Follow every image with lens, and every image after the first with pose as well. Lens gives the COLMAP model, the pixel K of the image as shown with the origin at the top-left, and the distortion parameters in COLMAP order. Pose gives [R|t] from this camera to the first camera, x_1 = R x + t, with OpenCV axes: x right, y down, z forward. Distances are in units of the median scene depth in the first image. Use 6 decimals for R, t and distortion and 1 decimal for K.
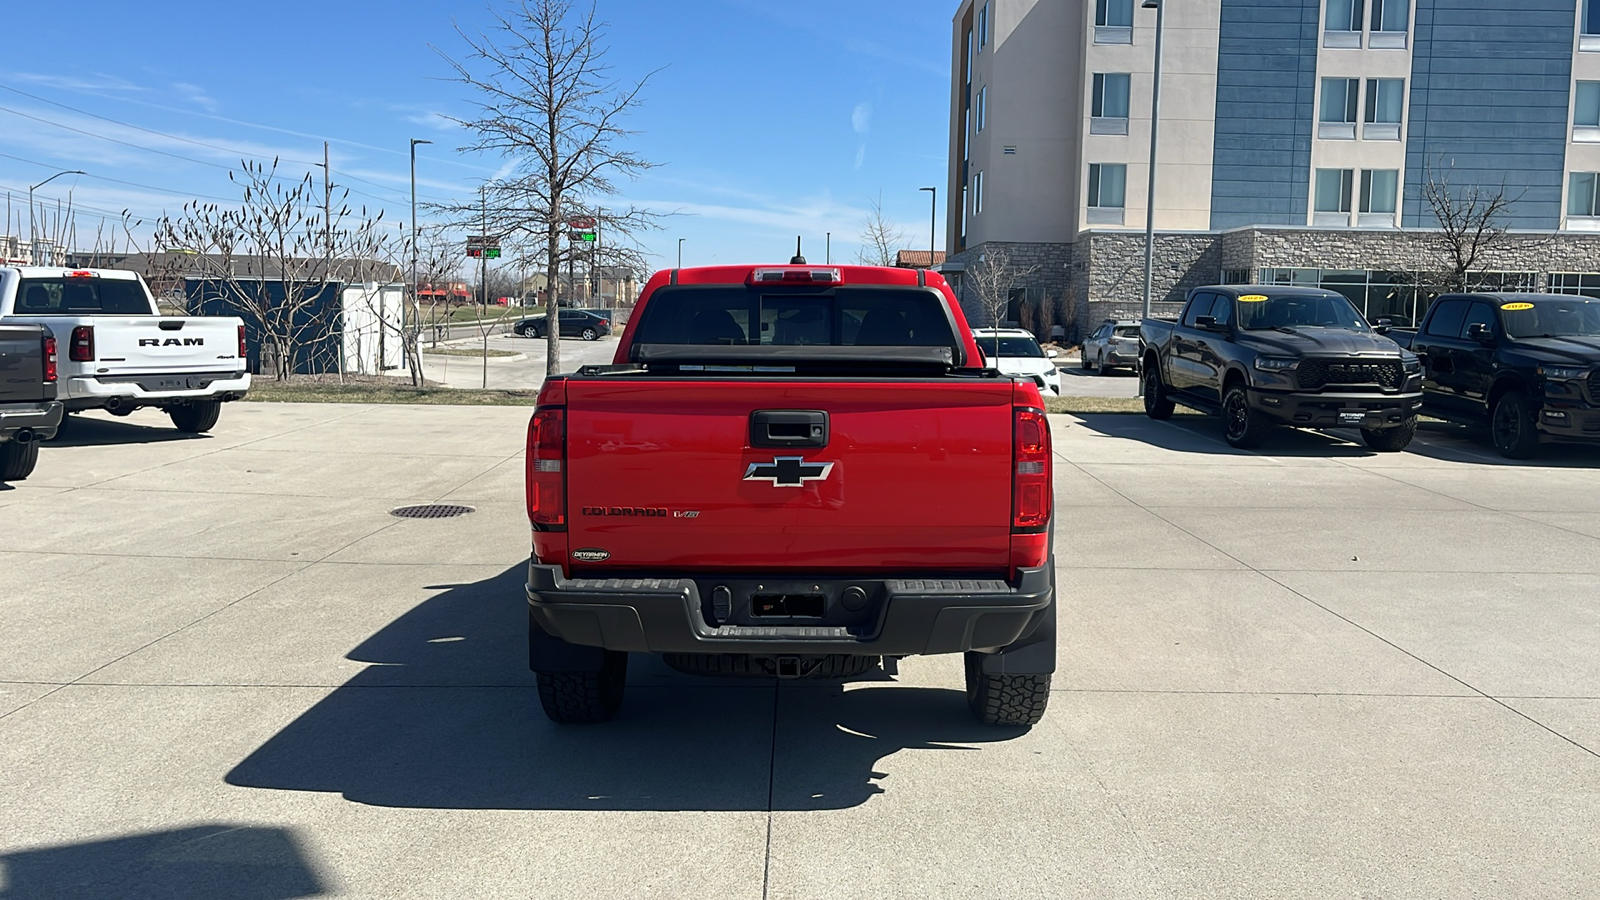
lens RADIAL K [[1387.0, 0, 804.9], [0, 1387.0, 448.0], [0, 0, 1]] dist [0.041226, -0.020318]
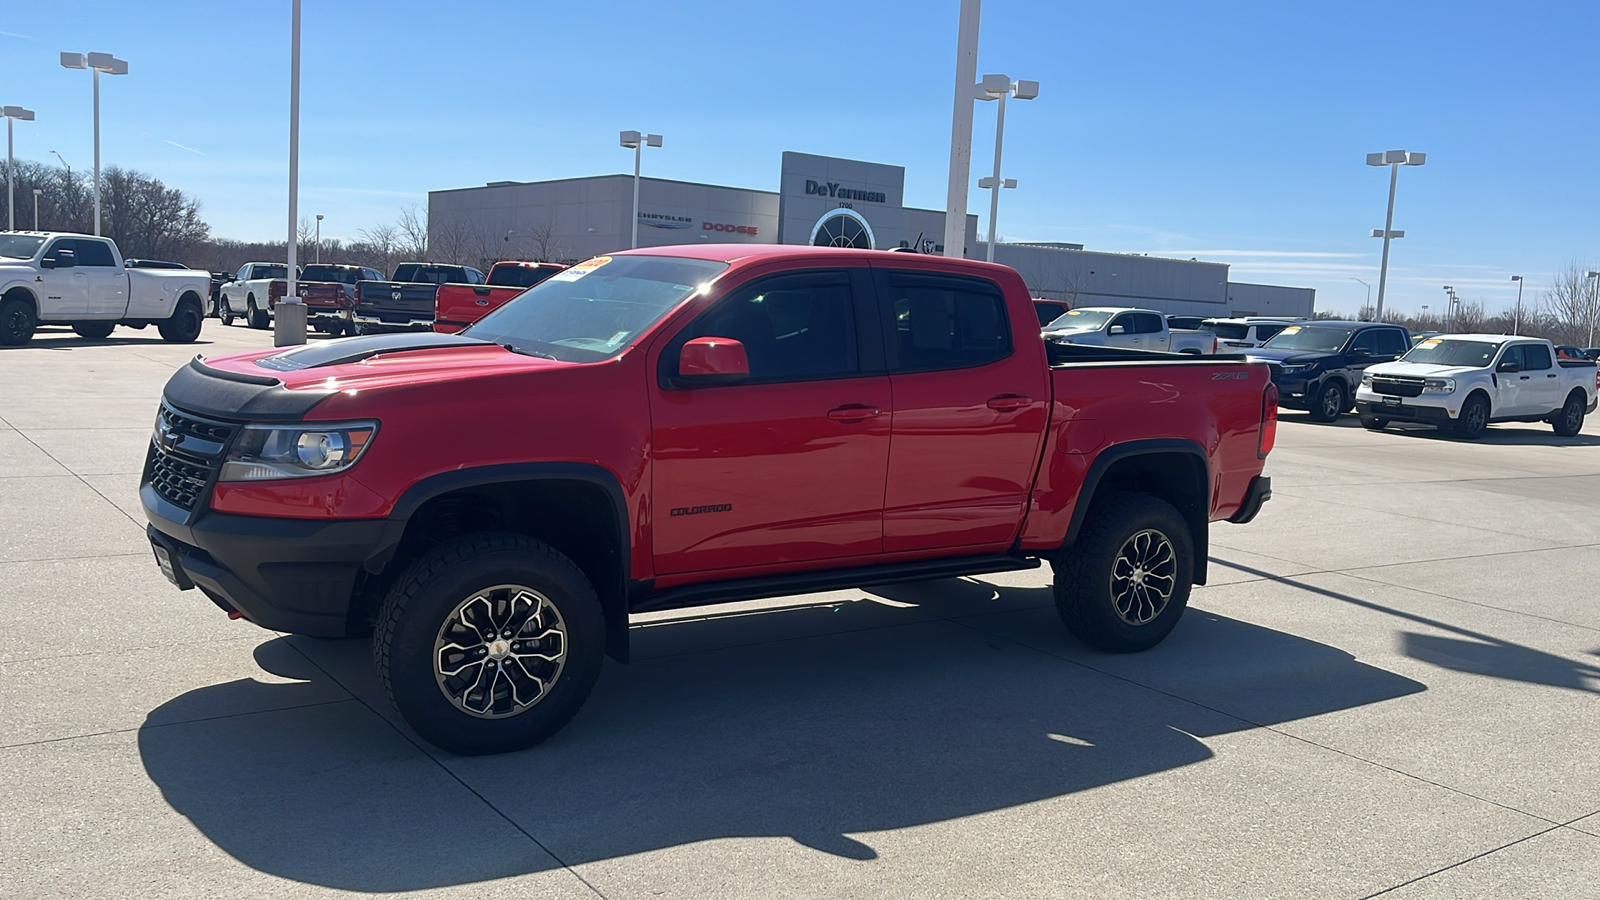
lens RADIAL K [[1387.0, 0, 783.3], [0, 1387.0, 445.7], [0, 0, 1]] dist [0.041226, -0.020318]
pose [[-0.581776, -0.131681, 0.802619, -0.325446], [0.012696, 0.985217, 0.170842, -0.067196], [-0.813250, 0.109582, -0.571503, 0.662123]]
